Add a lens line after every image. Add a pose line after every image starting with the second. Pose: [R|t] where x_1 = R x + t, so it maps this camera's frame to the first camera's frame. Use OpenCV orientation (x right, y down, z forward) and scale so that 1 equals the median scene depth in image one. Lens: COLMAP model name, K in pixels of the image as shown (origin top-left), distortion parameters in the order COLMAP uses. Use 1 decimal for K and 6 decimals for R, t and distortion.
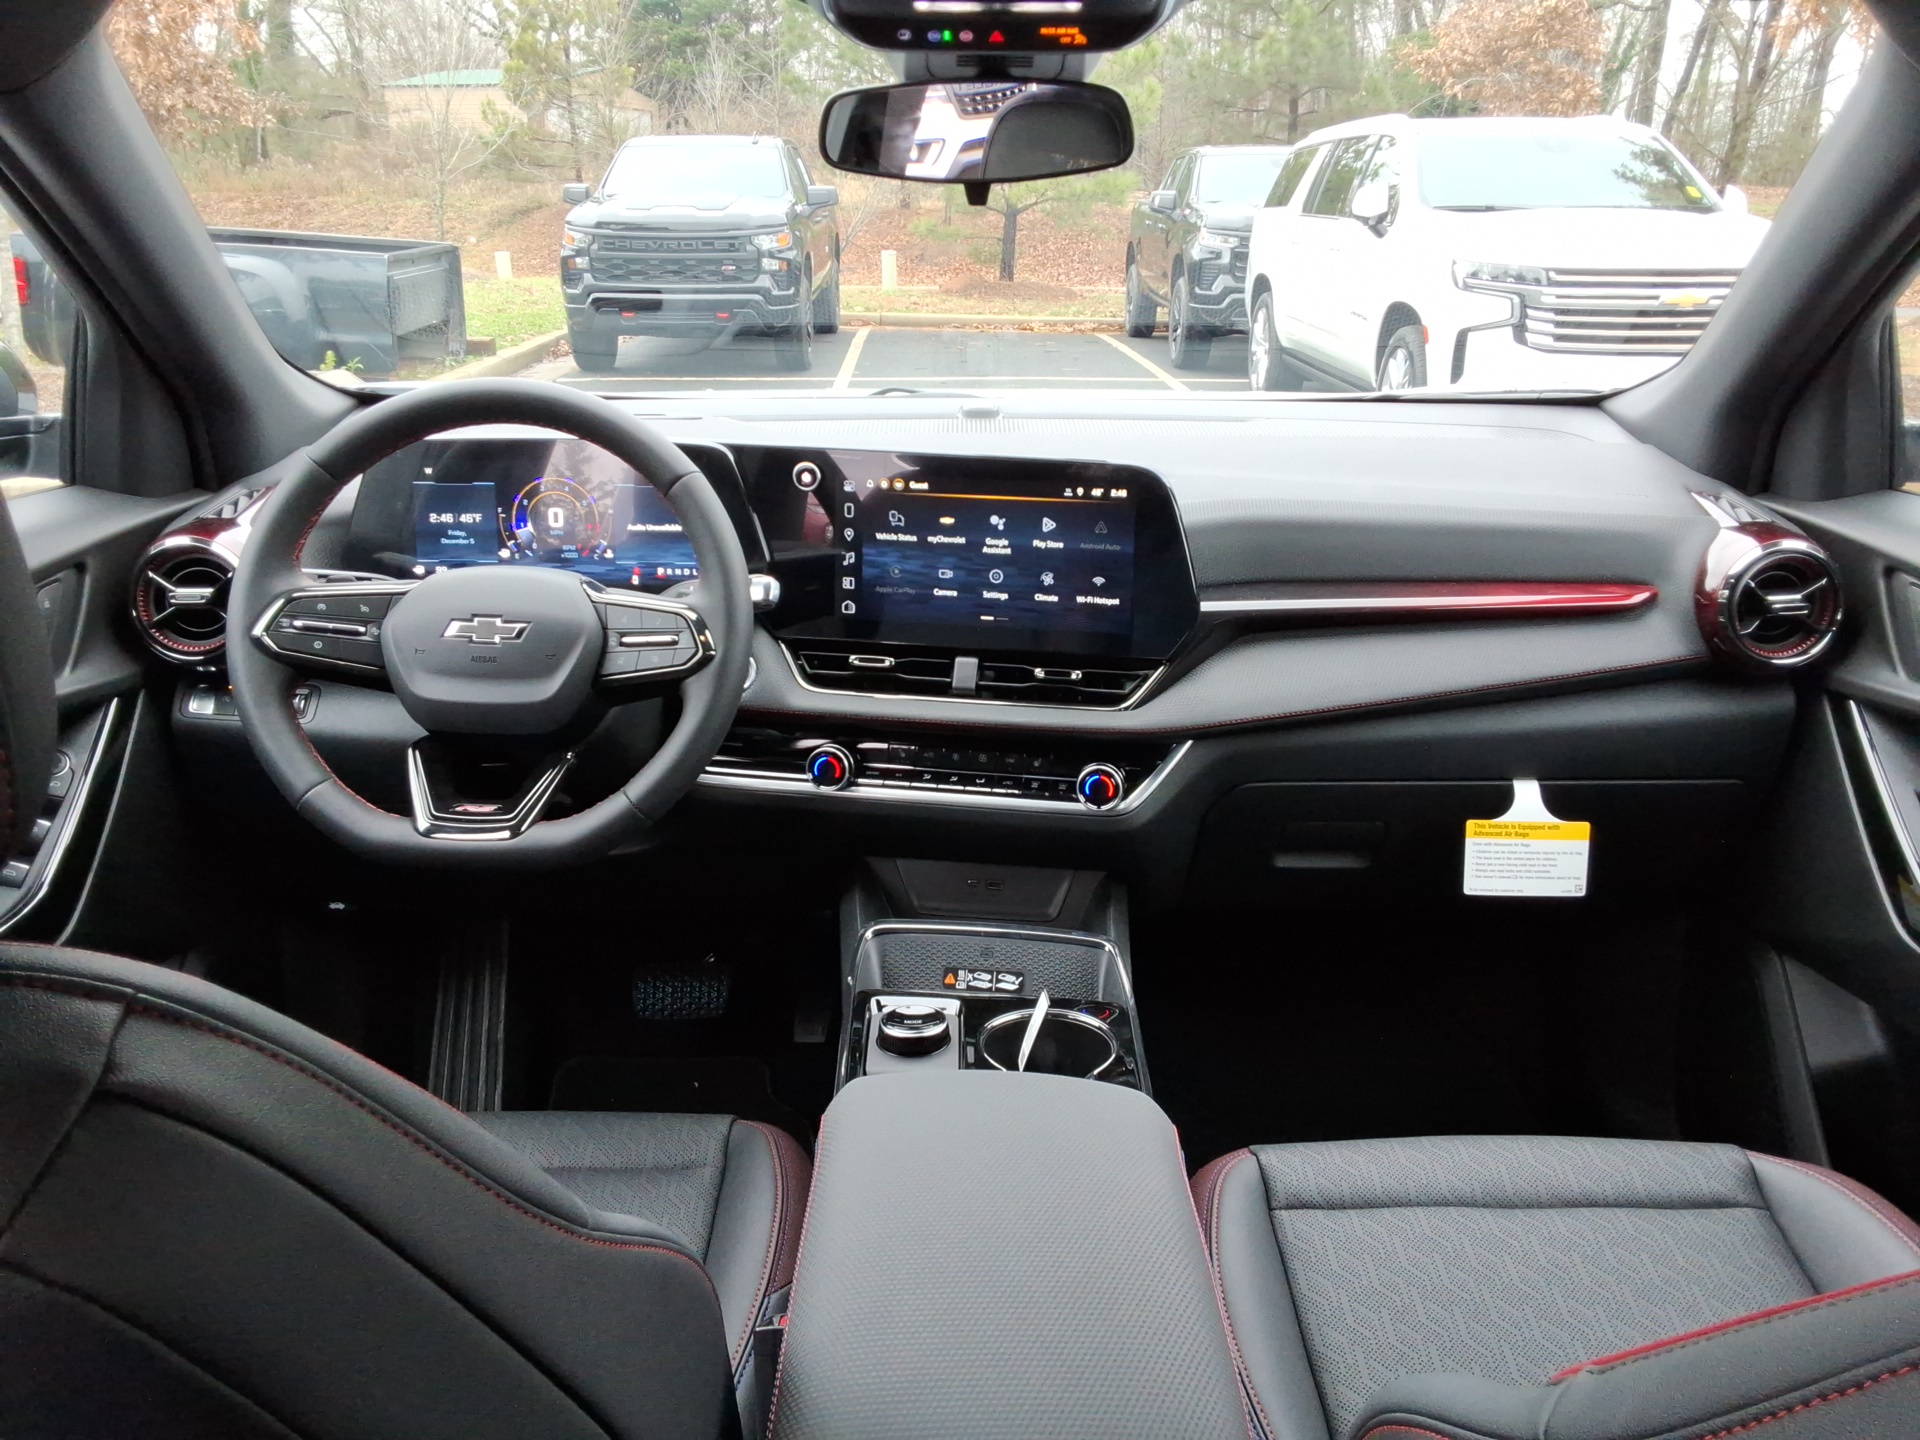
lens RADIAL K [[1542.9, 0, 973.0], [0, 1542.9, 715.6], [0, 0, 1]] dist [0.098056, -0.140073]
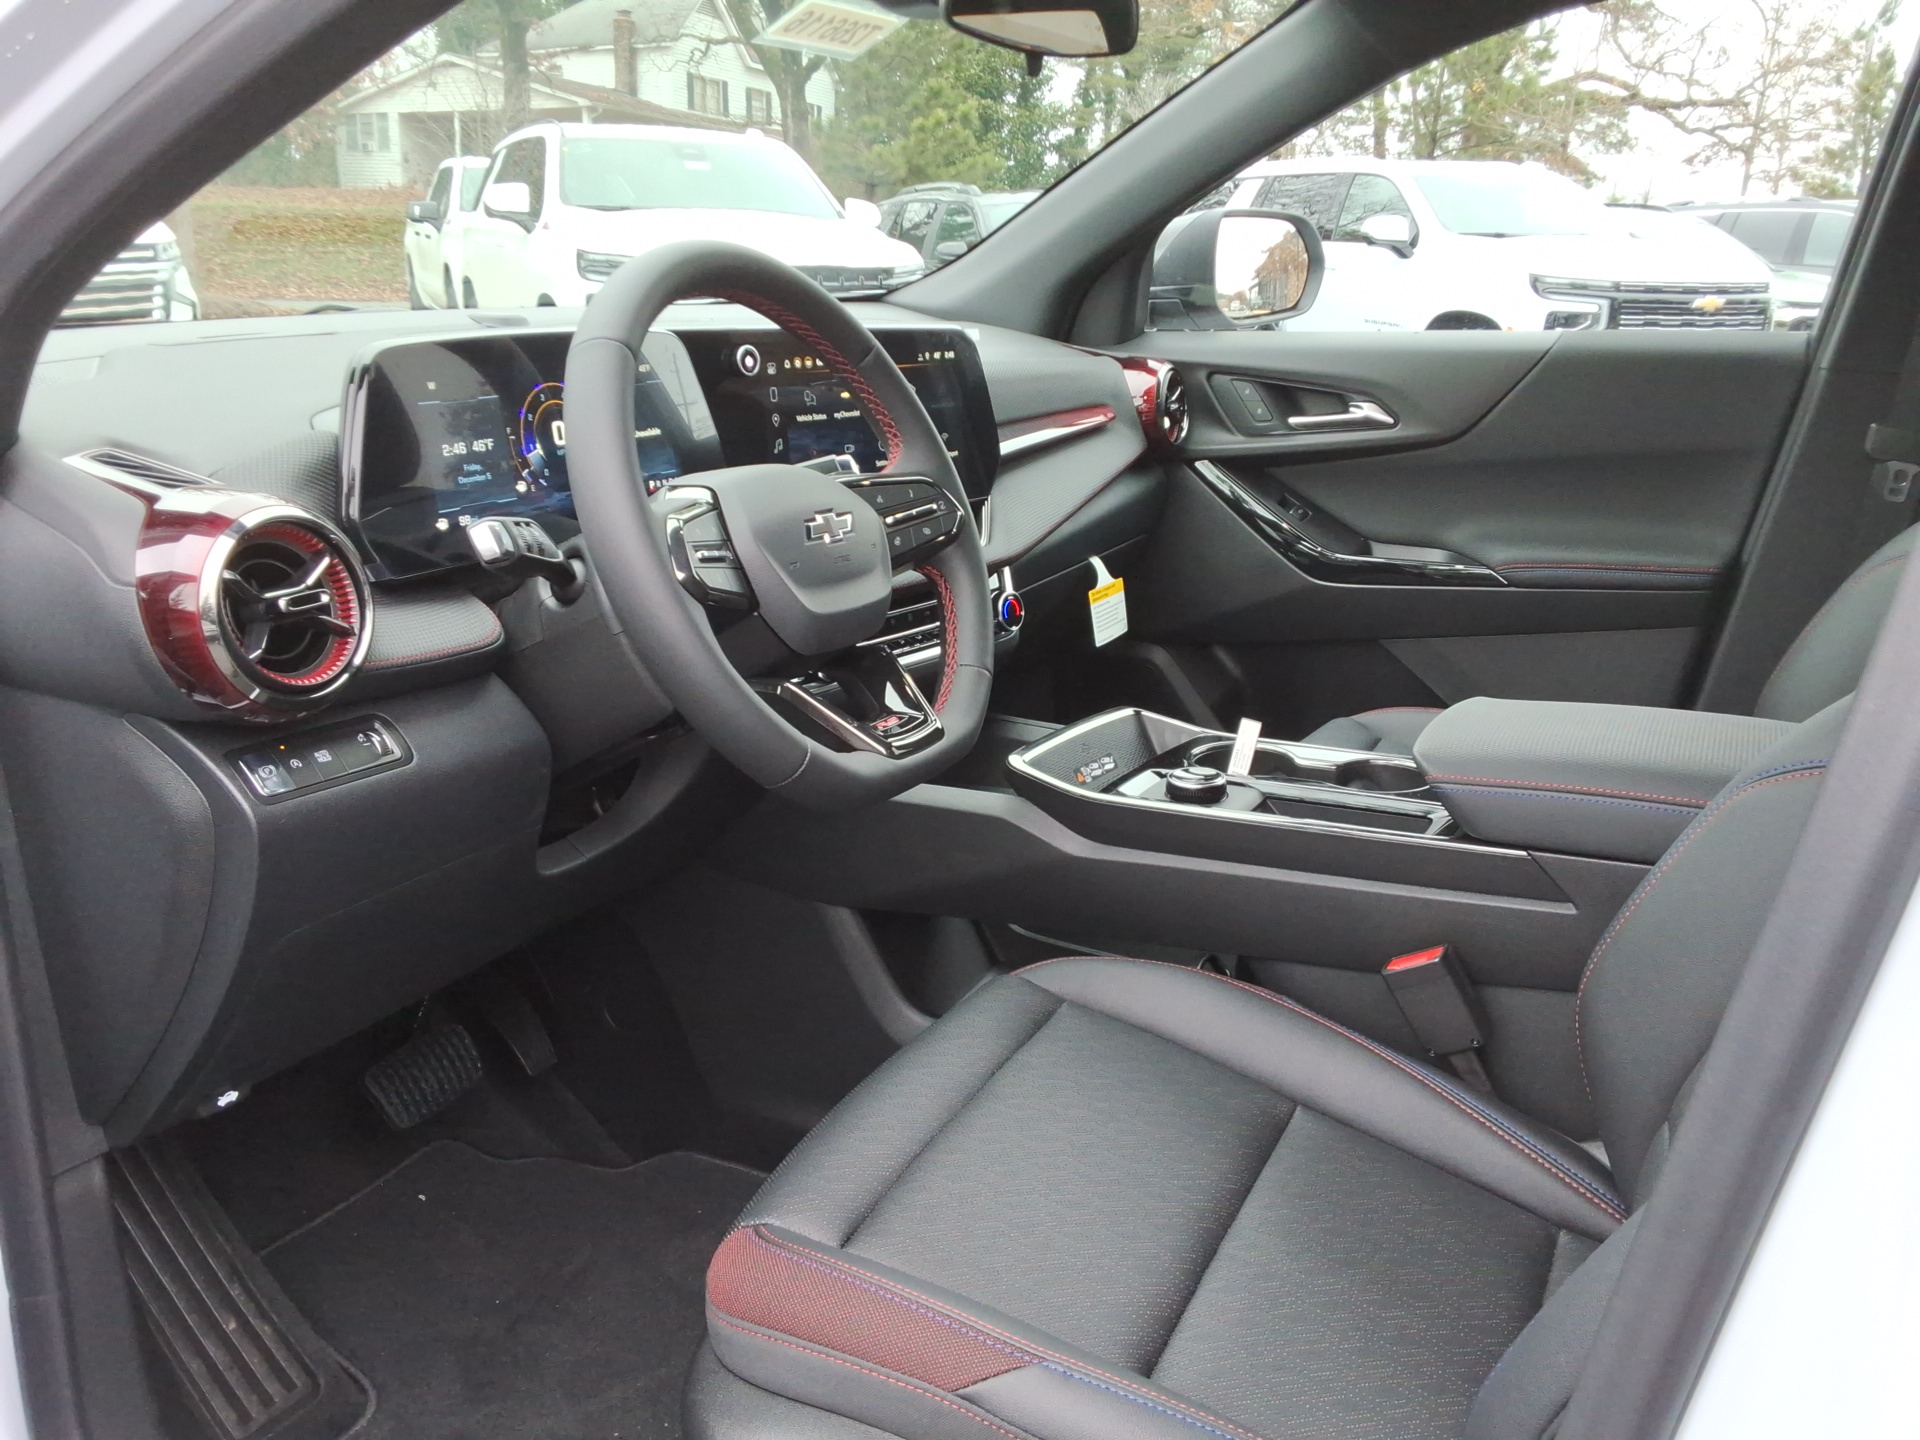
lens RADIAL K [[1542.9, 0, 973.0], [0, 1542.9, 715.6], [0, 0, 1]] dist [0.098056, -0.140073]
pose [[0.462583, -0.253599, 0.849532, -0.073646], [0.251707, 0.956354, 0.148429, -0.004480], [-0.850095, 0.145172, 0.506226, 0.036220]]
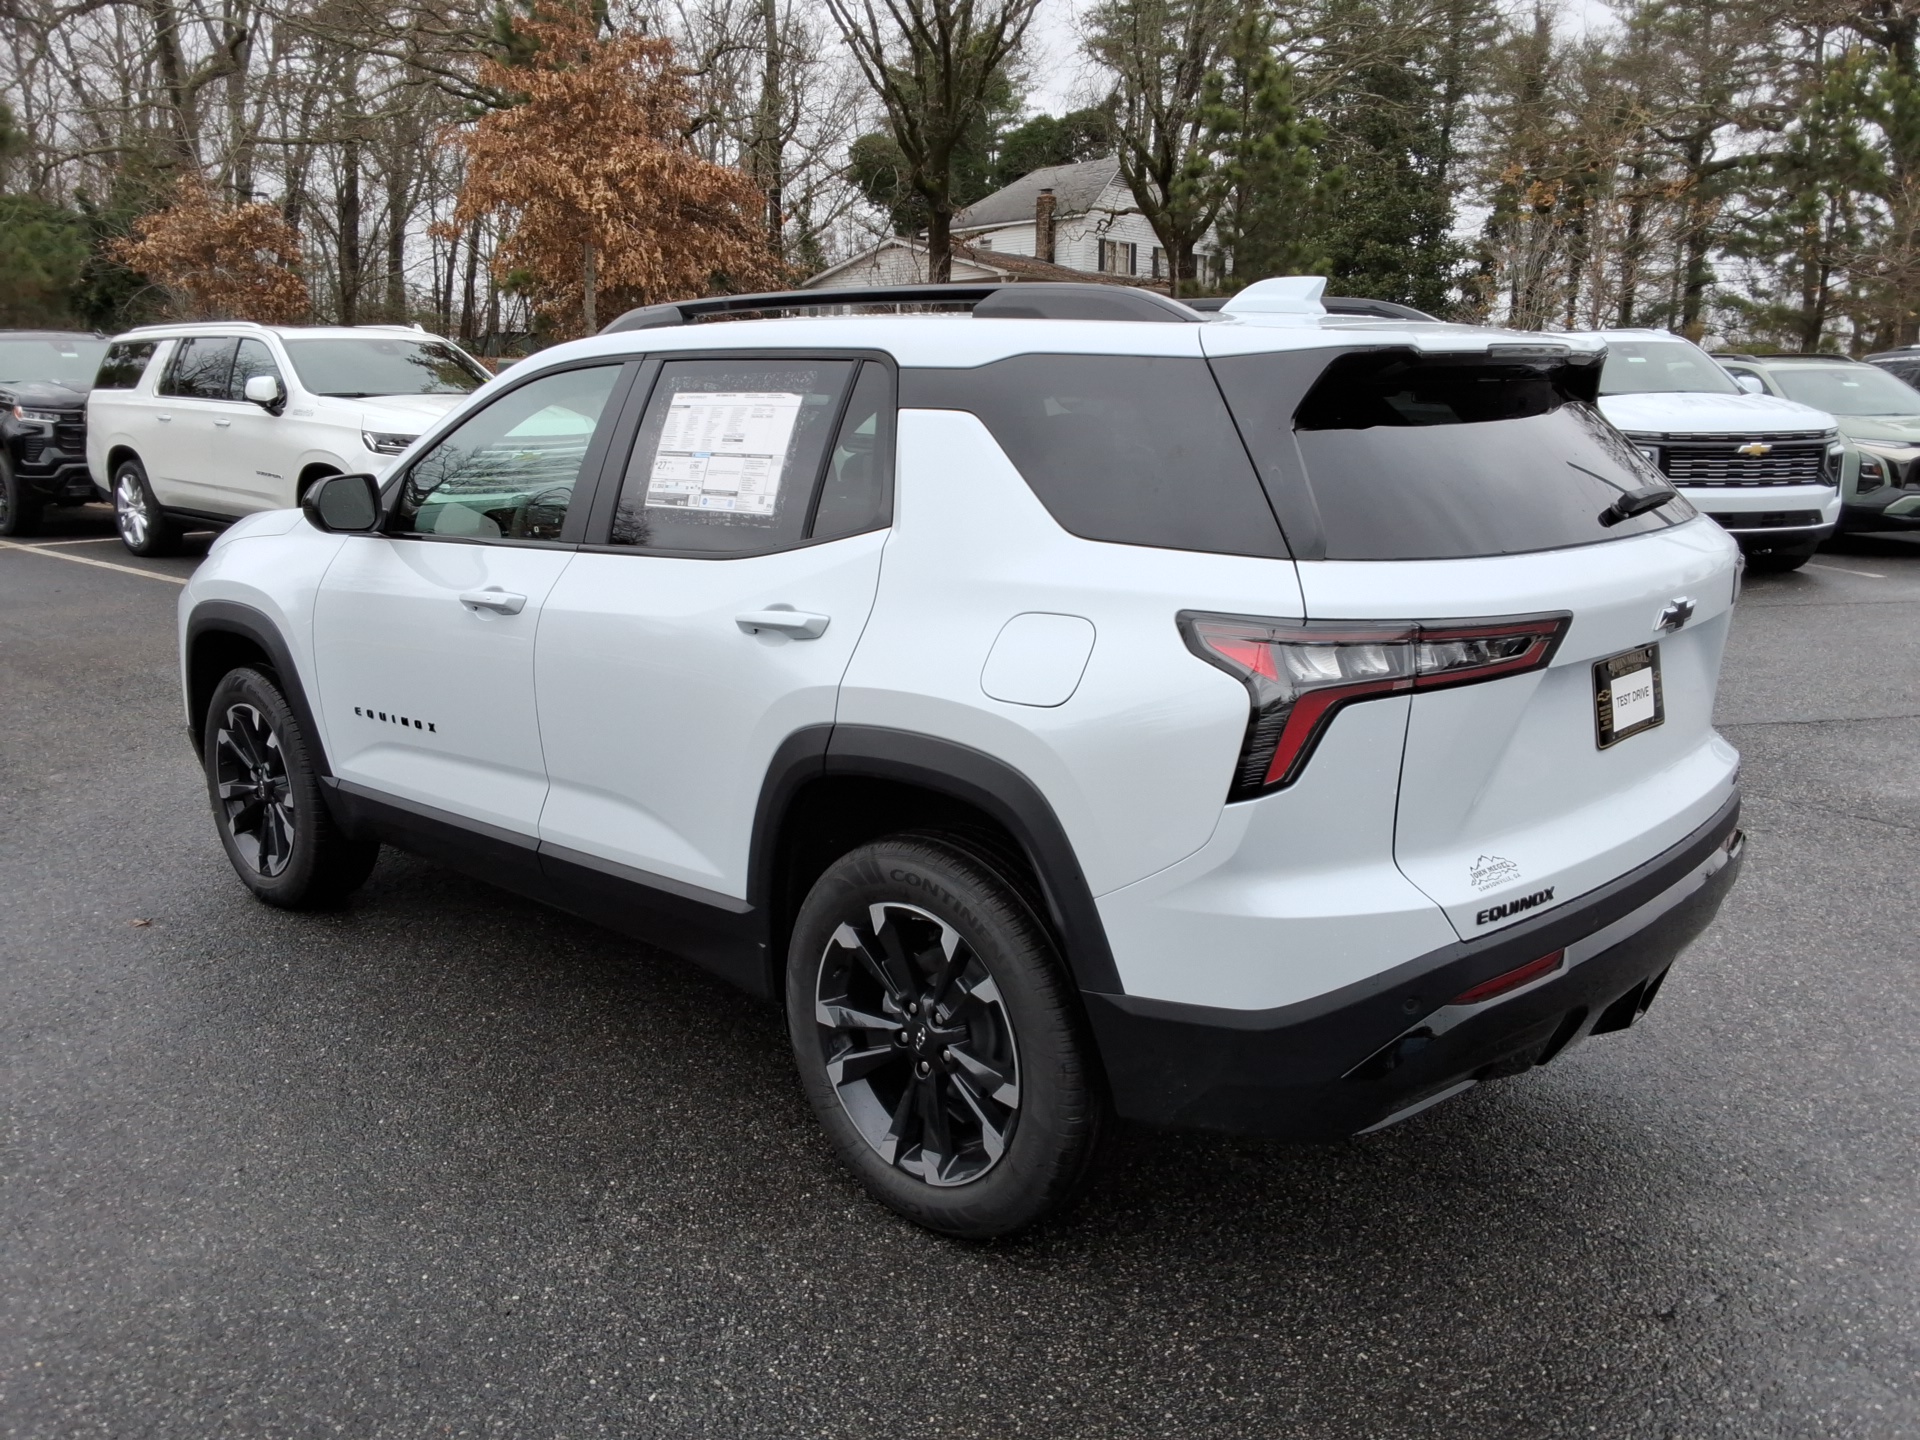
lens RADIAL K [[1533.9, 0, 968.4], [0, 1533.9, 715.0], [0, 0, 1]] dist [0.108189, -0.155245]
pose [[0.686877, -0.166438, 0.707459, -0.149647], [0.232148, 0.972674, 0.003438, 0.031812], [-0.688699, 0.161874, 0.706746, -0.133725]]
